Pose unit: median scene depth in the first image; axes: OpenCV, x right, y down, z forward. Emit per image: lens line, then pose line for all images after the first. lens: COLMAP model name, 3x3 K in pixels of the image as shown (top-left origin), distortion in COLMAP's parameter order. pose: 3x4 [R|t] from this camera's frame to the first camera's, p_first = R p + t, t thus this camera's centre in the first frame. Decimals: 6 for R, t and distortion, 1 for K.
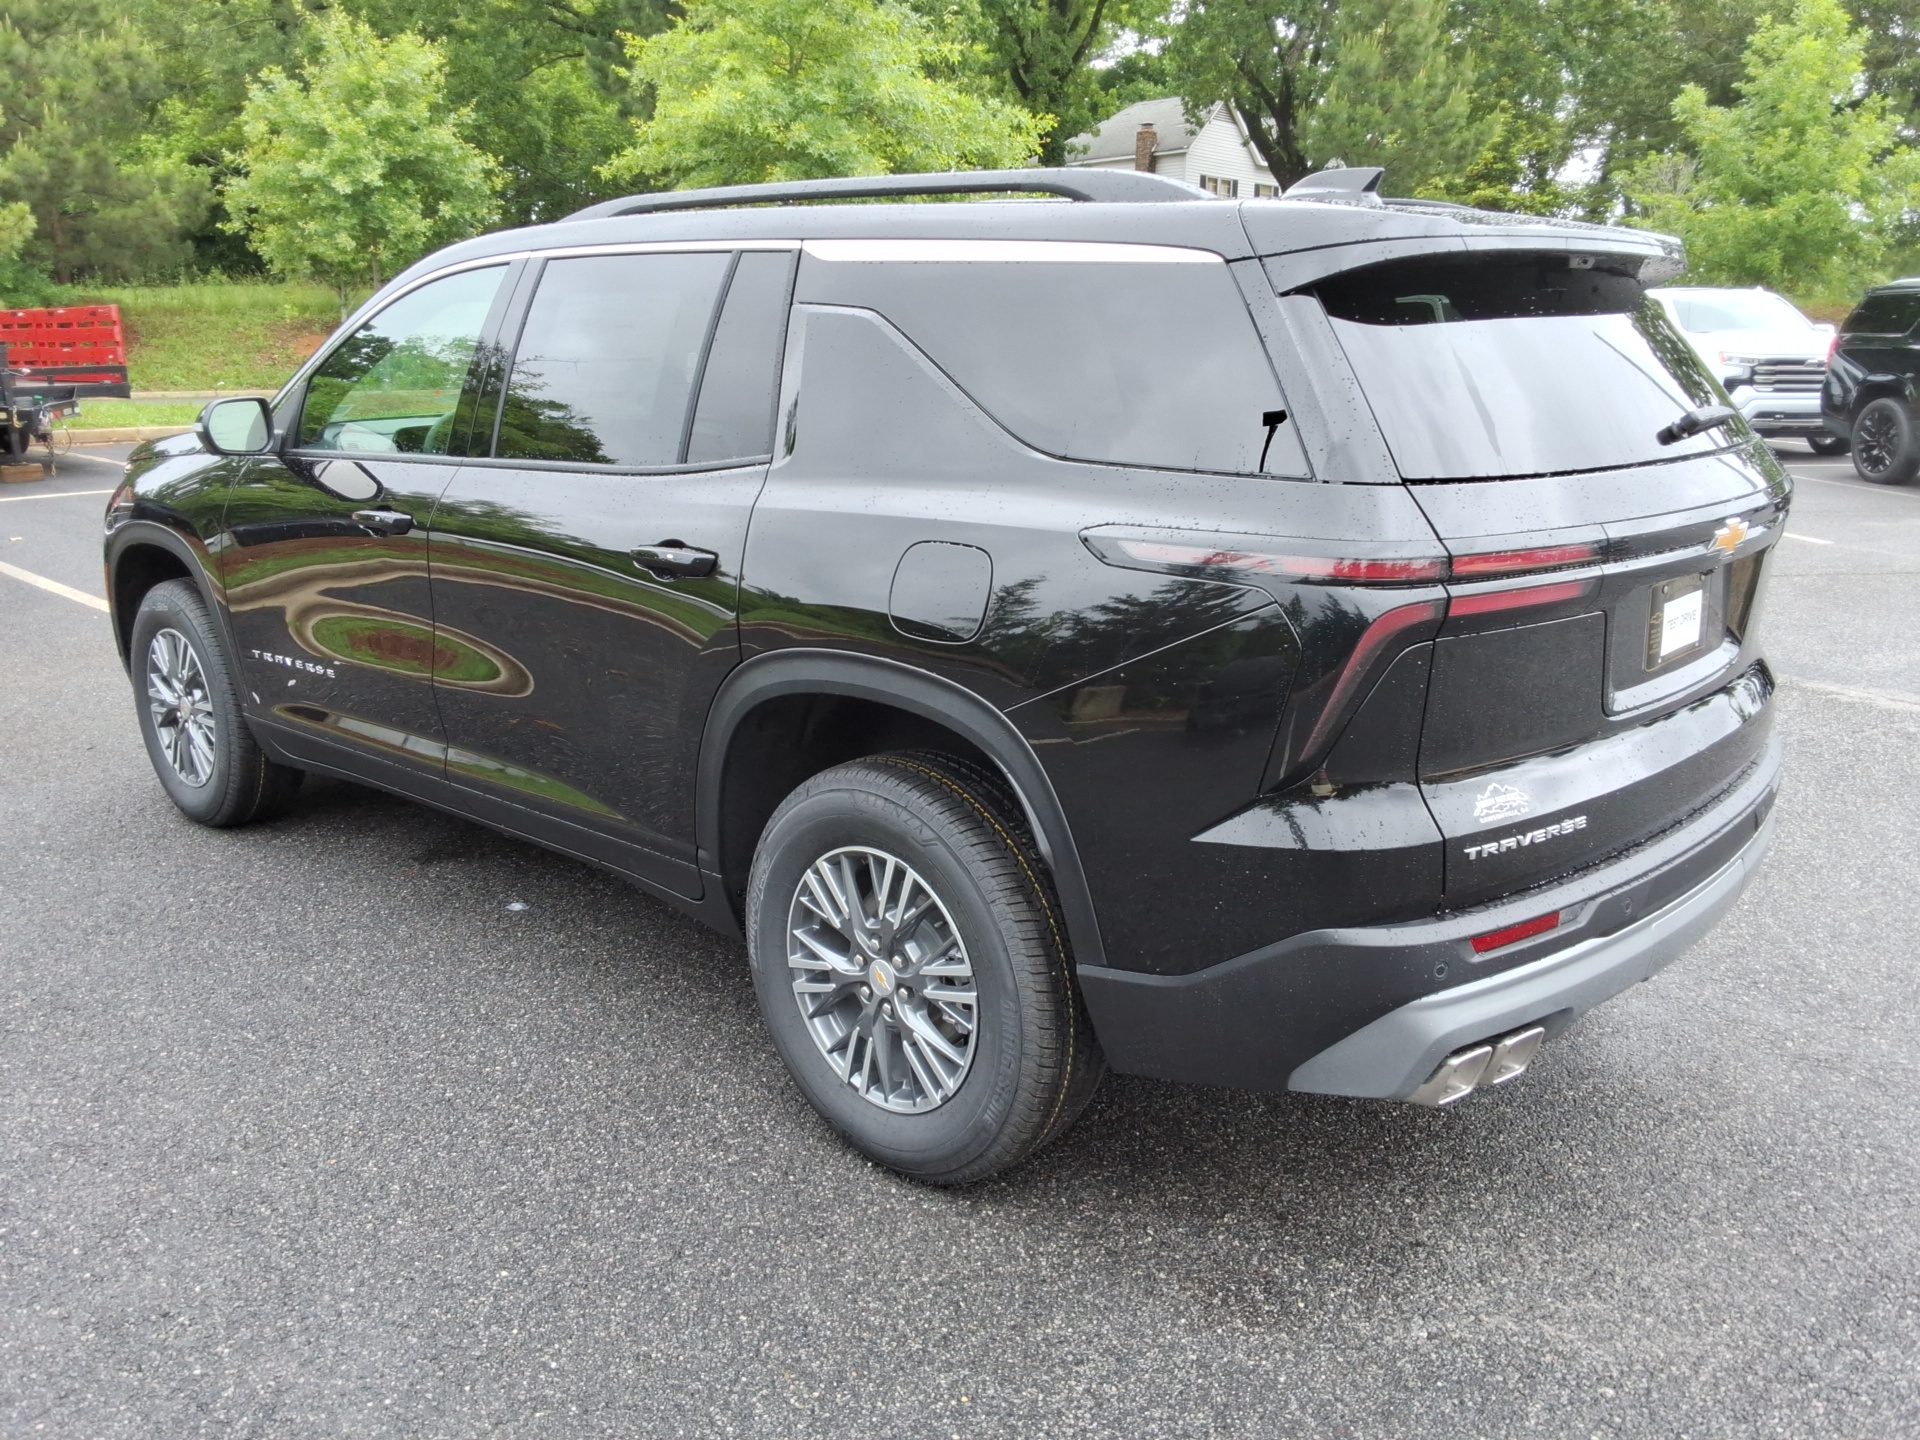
lens RADIAL K [[1528.8, 0, 960.0], [0, 1528.8, 720.0], [0, 0, 1]] dist [0.076910, -0.123577]
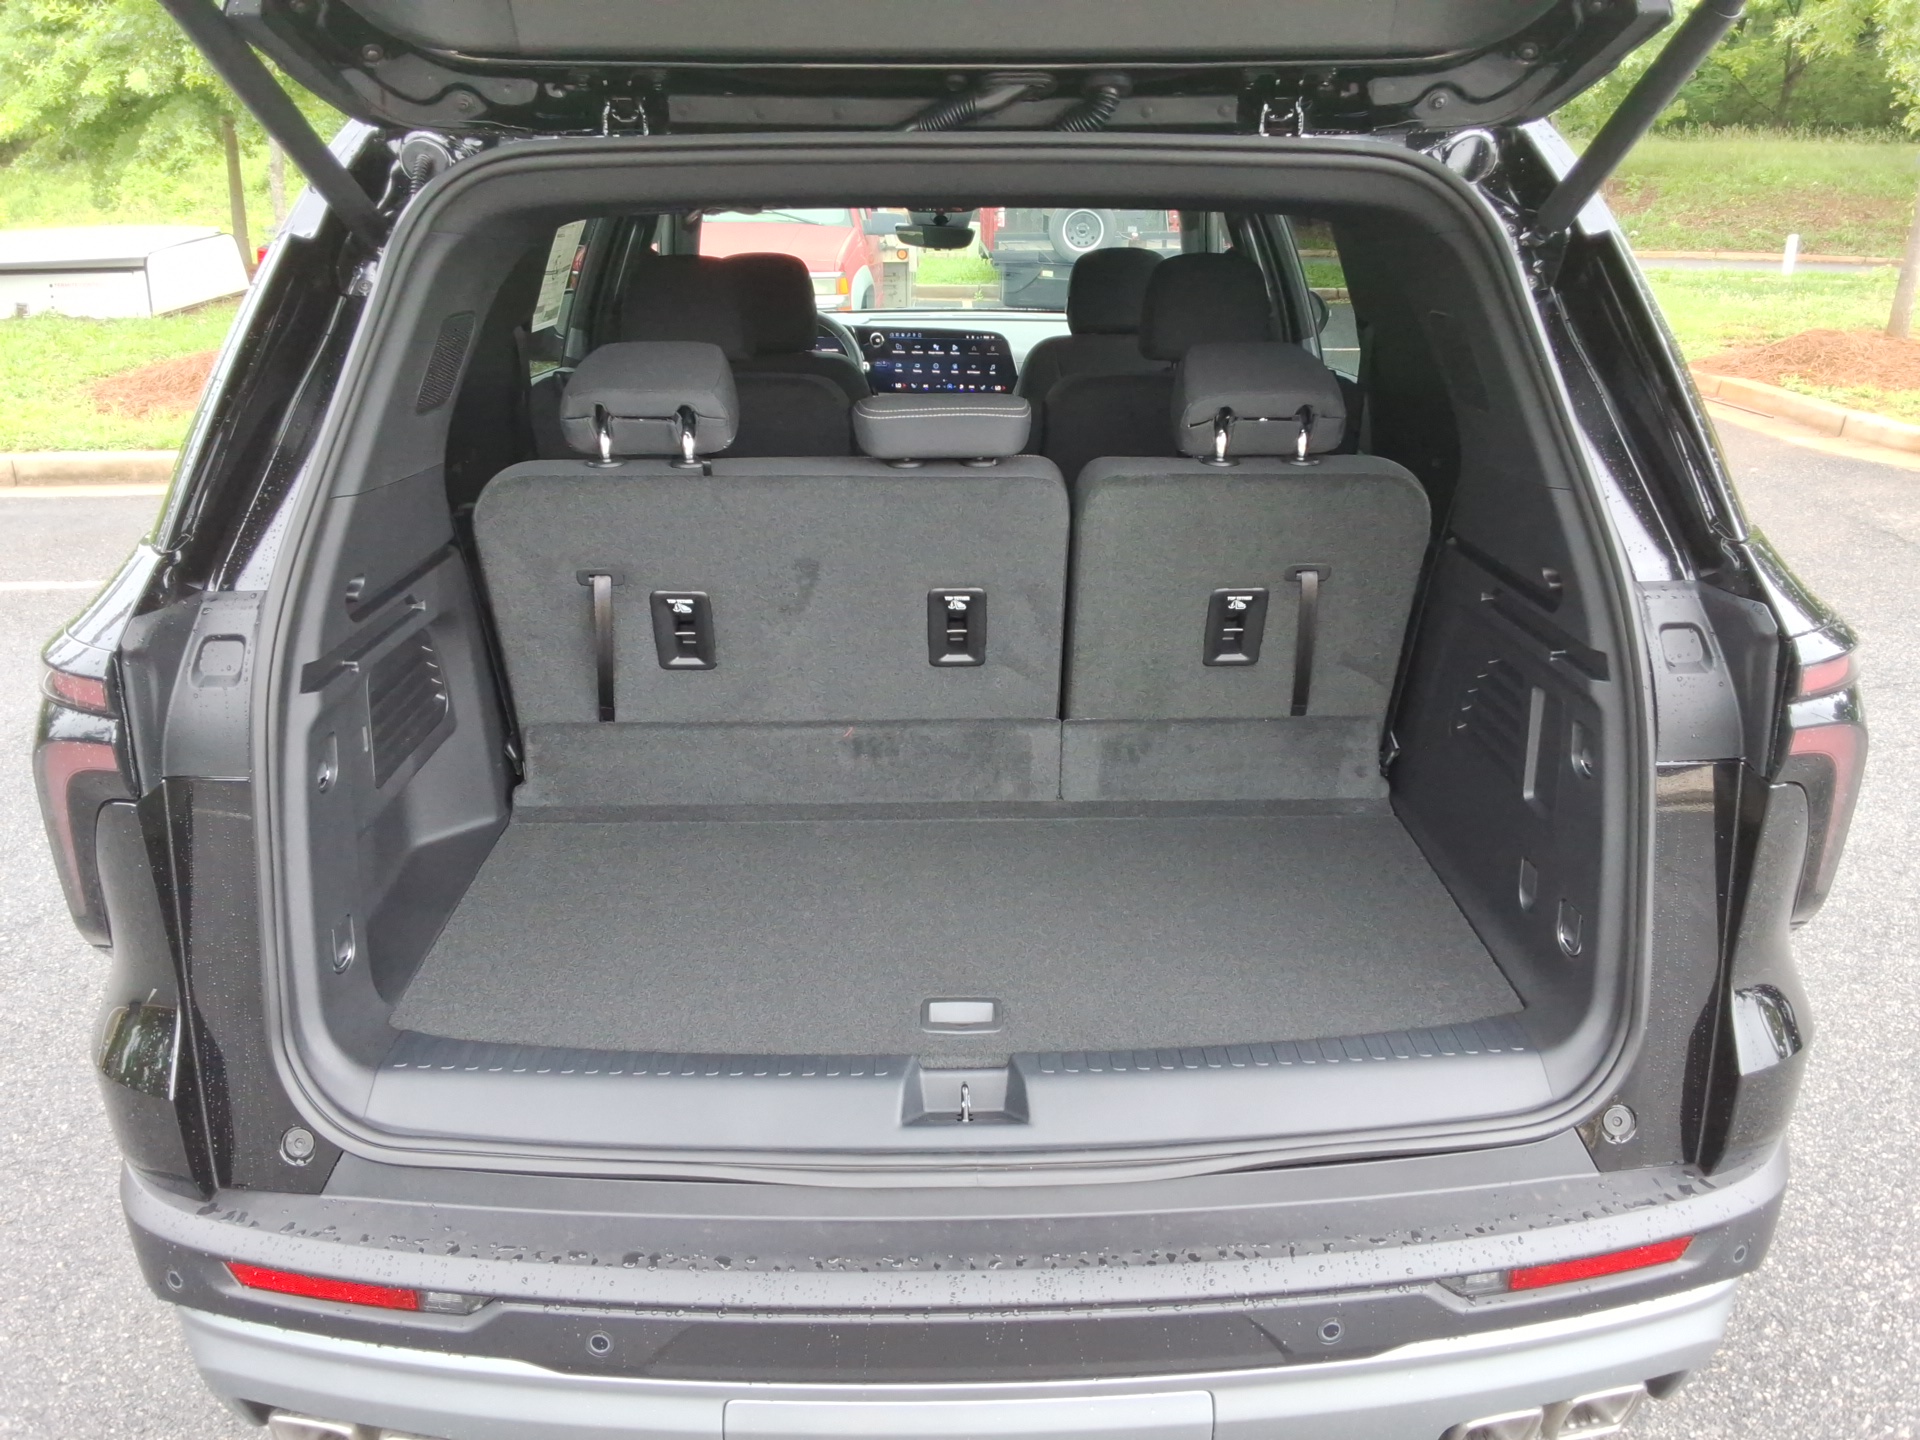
lens RADIAL K [[1508.0, 0, 960.0], [0, 1508.0, 720.0], [0, 0, 1]] dist [0.086792, -0.111349]
pose [[0.700814, 0.239060, -0.672094, 0.121781], [-0.177668, 0.970978, 0.160111, -0.031323], [0.690865, 0.007201, 0.722948, 0.097269]]
